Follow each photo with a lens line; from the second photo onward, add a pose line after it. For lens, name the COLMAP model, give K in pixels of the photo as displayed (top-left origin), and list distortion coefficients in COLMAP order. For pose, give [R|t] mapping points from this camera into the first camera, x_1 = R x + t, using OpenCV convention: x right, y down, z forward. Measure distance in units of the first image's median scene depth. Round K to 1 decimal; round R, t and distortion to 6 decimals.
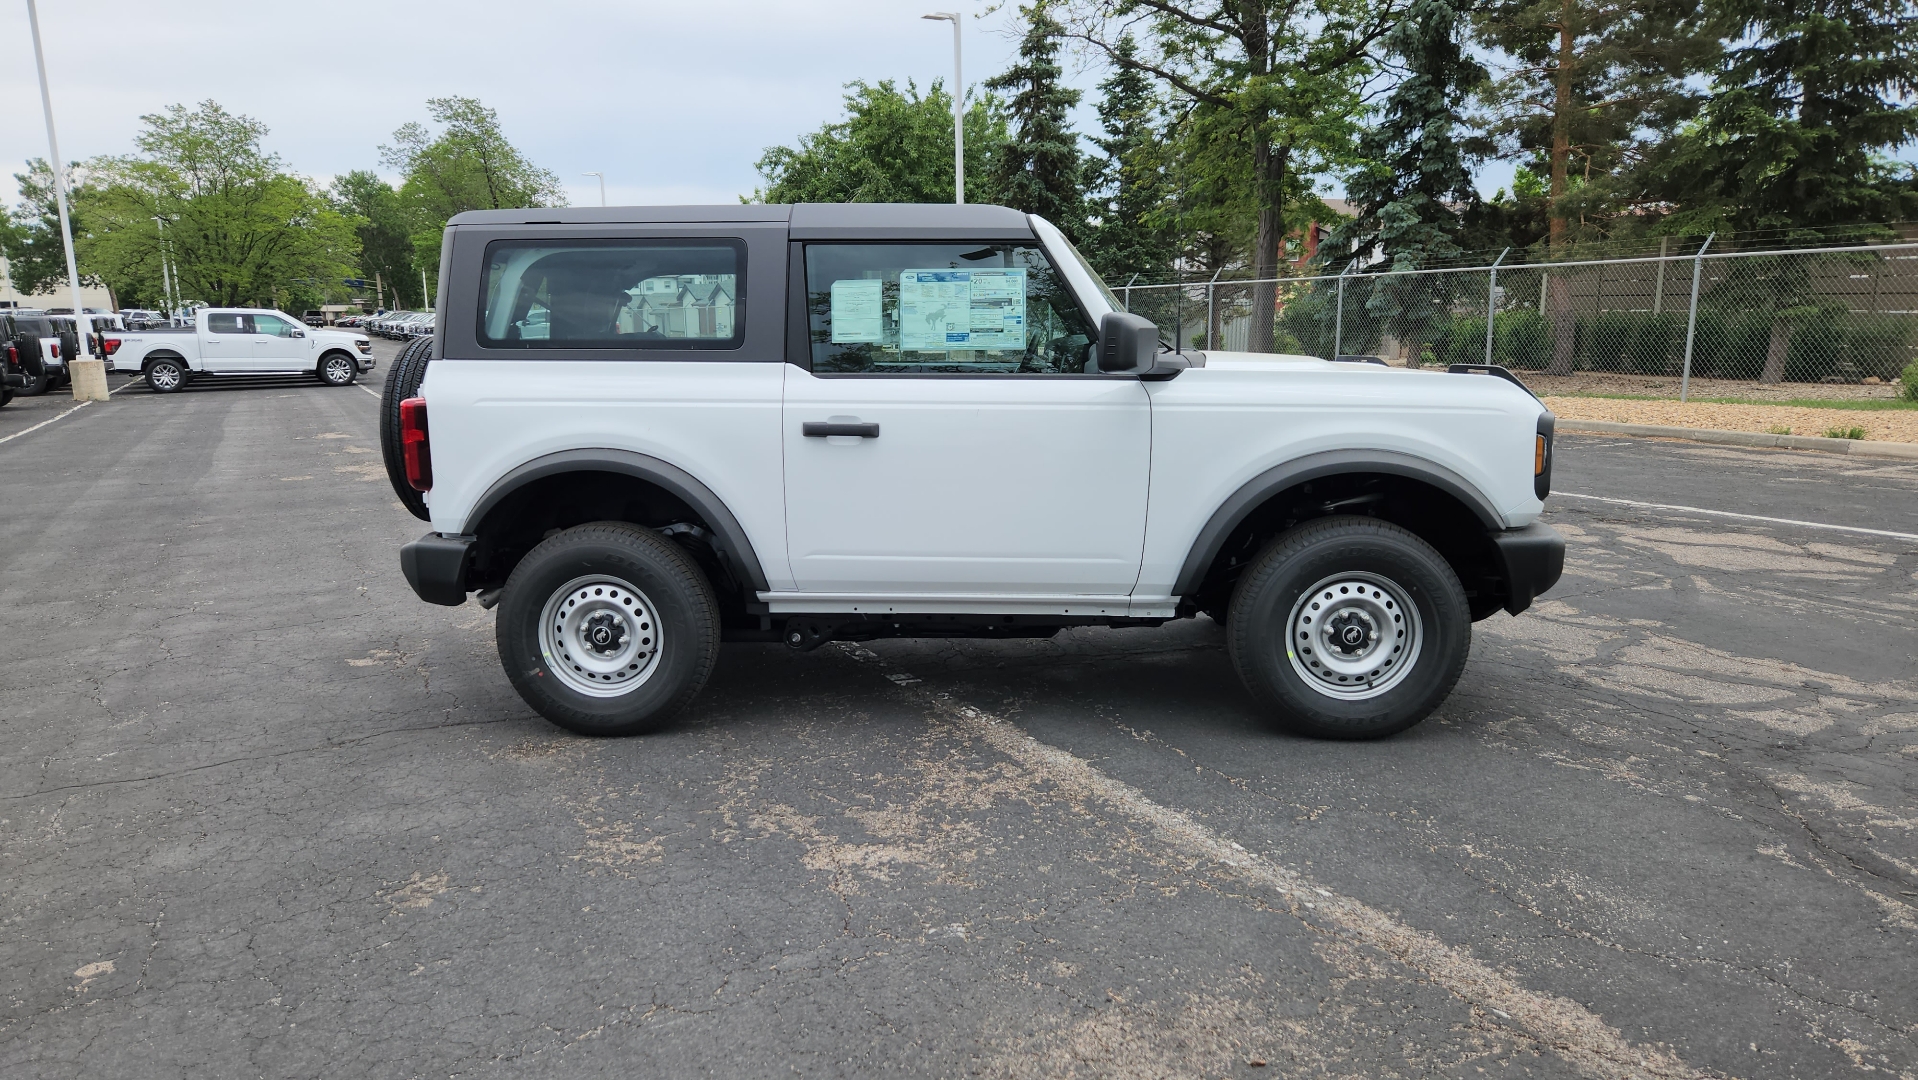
lens RADIAL K [[1264.1, 0, 901.2], [0, 1264.1, 542.3], [0, 0, 1]] dist [0.066937, -0.048641]
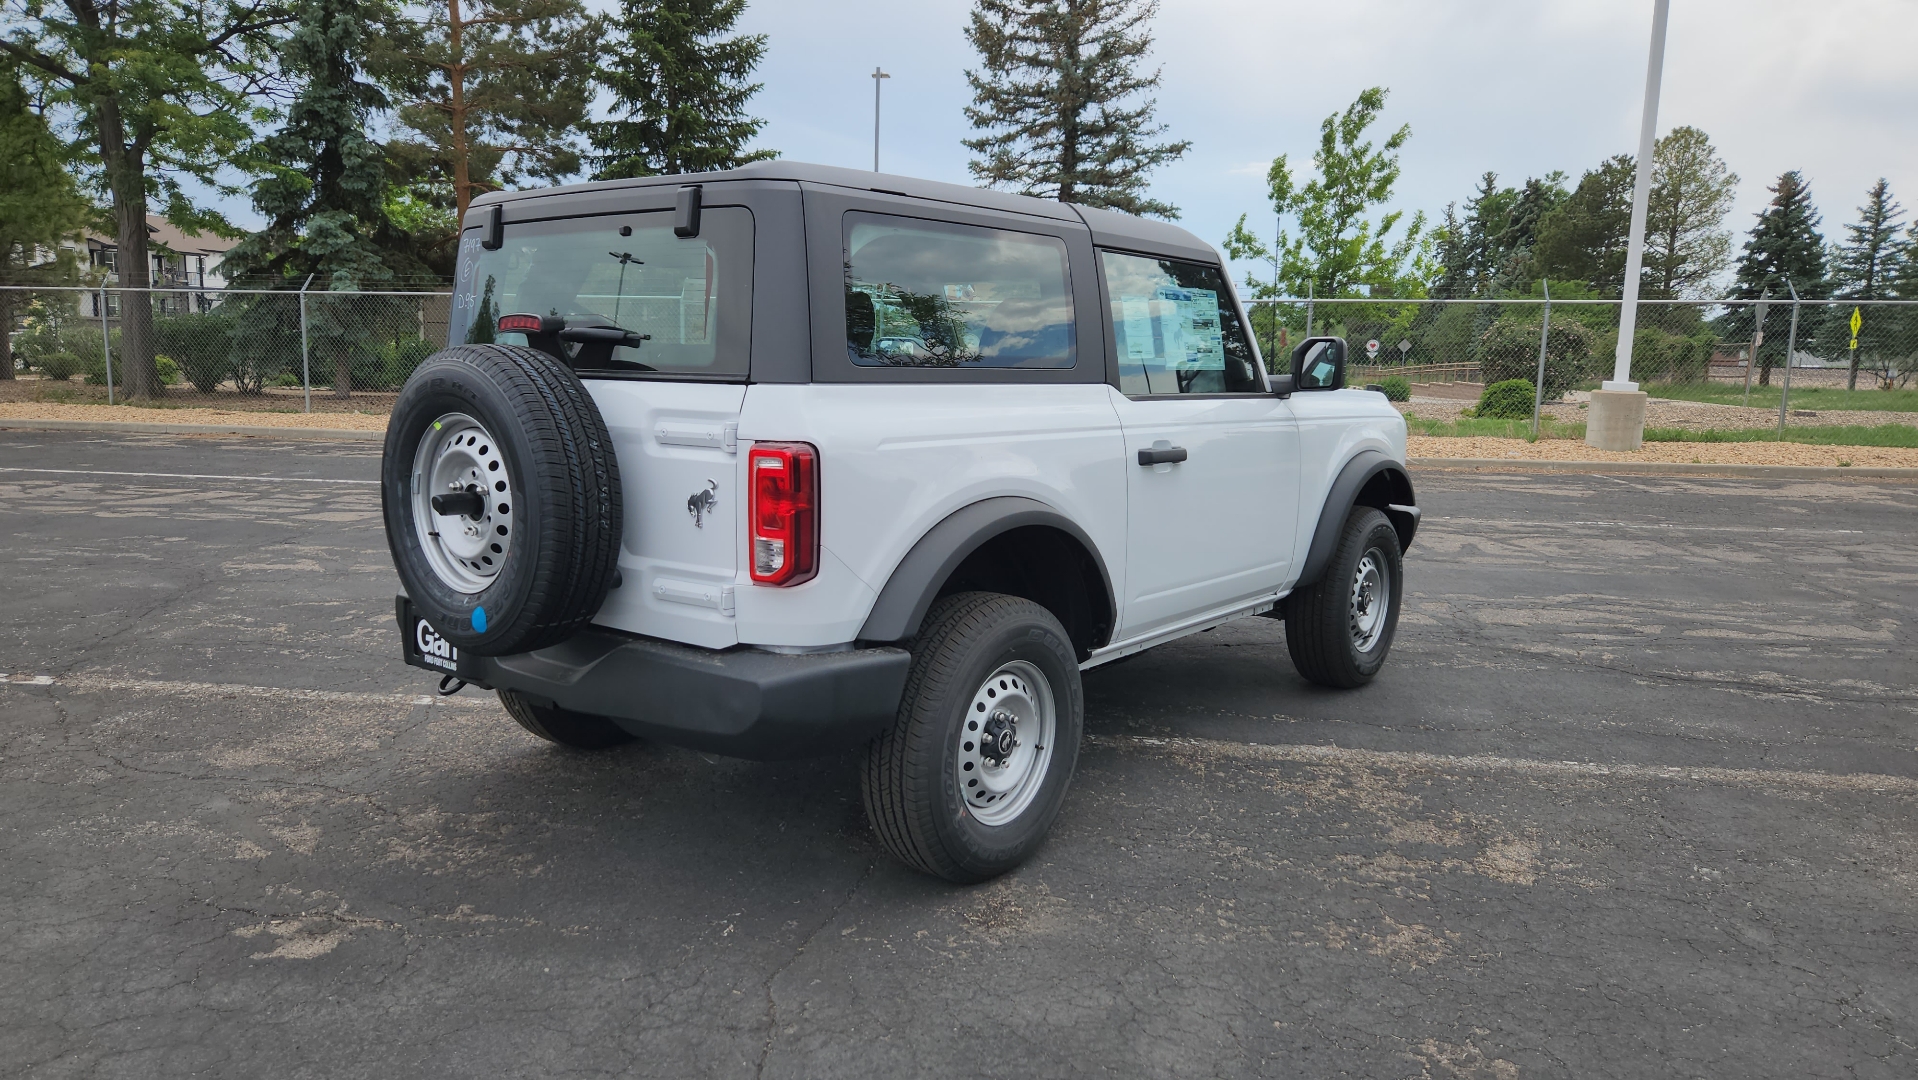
lens RADIAL K [[1278.1, 0, 899.2], [0, 1278.1, 541.9], [0, 0, 1]] dist [0.063467, -0.041833]
pose [[0.580484, -0.102401, 0.807807, -0.853750], [0.118520, 0.992121, 0.040598, -0.082111], [-0.805600, 0.072174, 0.588047, 0.572961]]
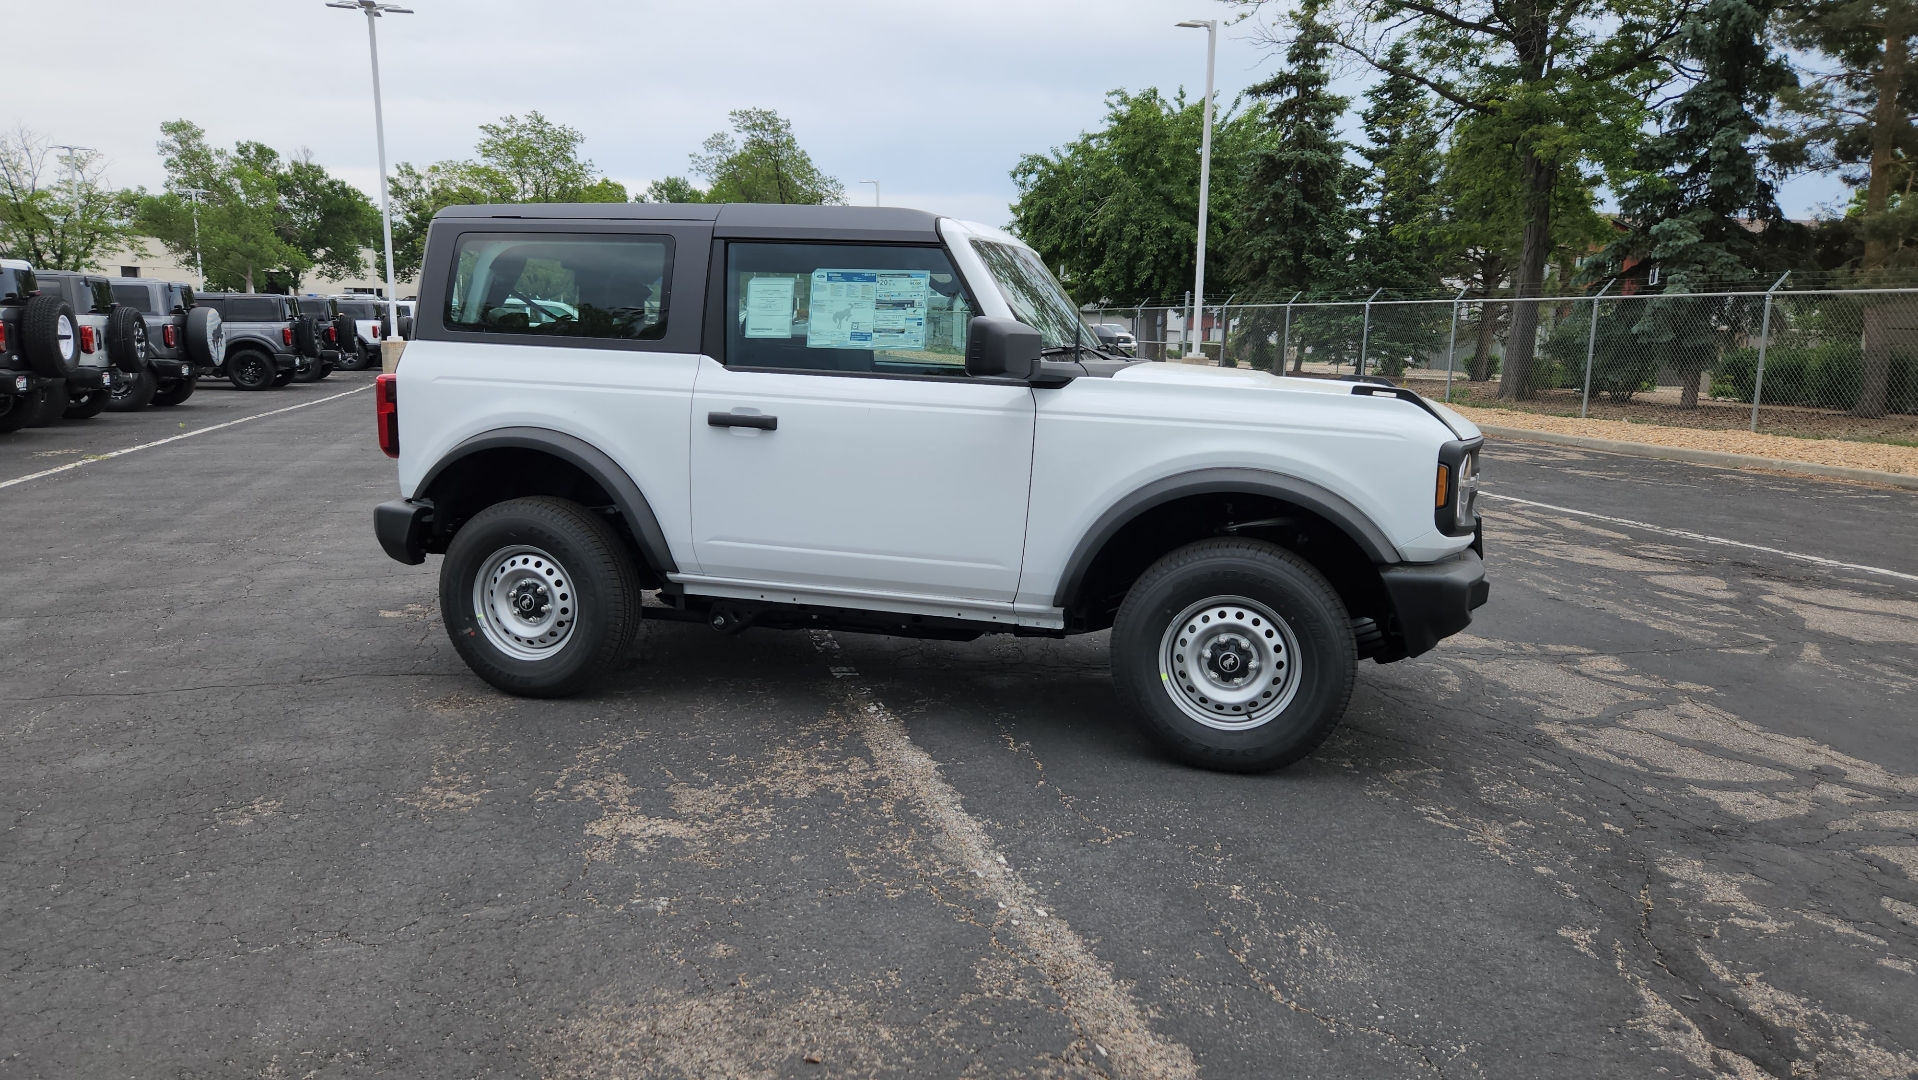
lens RADIAL K [[1261.5, 0, 910.5], [0, 1261.5, 526.7], [0, 0, 1]] dist [0.069986, -0.052049]
pose [[0.977448, 0.067028, -0.200257, 0.280051], [-0.070426, 0.997468, -0.009883, -0.001985], [0.199088, 0.023764, 0.979694, 0.016597]]
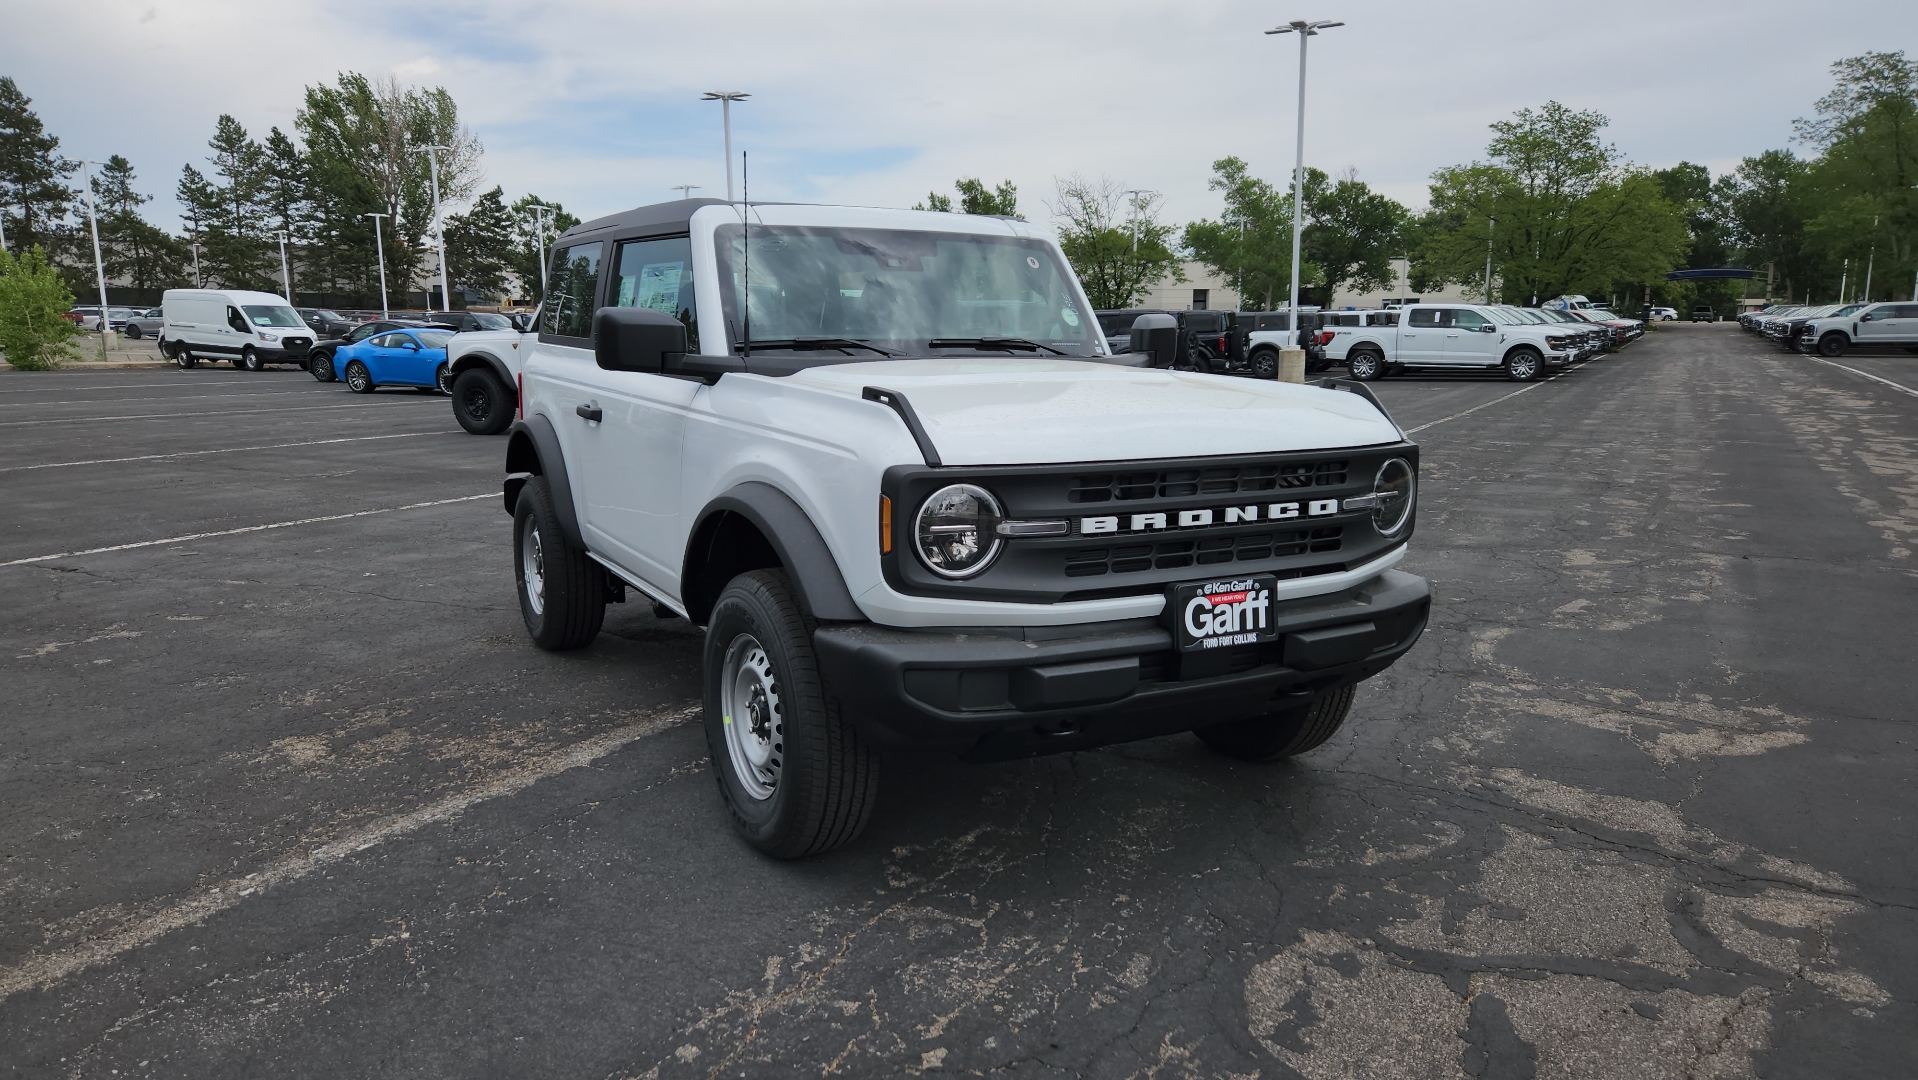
lens RADIAL K [[1258.5, 0, 923.6], [0, 1258.5, 540.1], [0, 0, 1]] dist [0.065872, -0.051558]
pose [[0.559688, 0.154796, -0.814118, 0.954715], [-0.152190, 0.984890, 0.082639, -0.107014], [0.814609, 0.077648, 0.574790, 0.574746]]
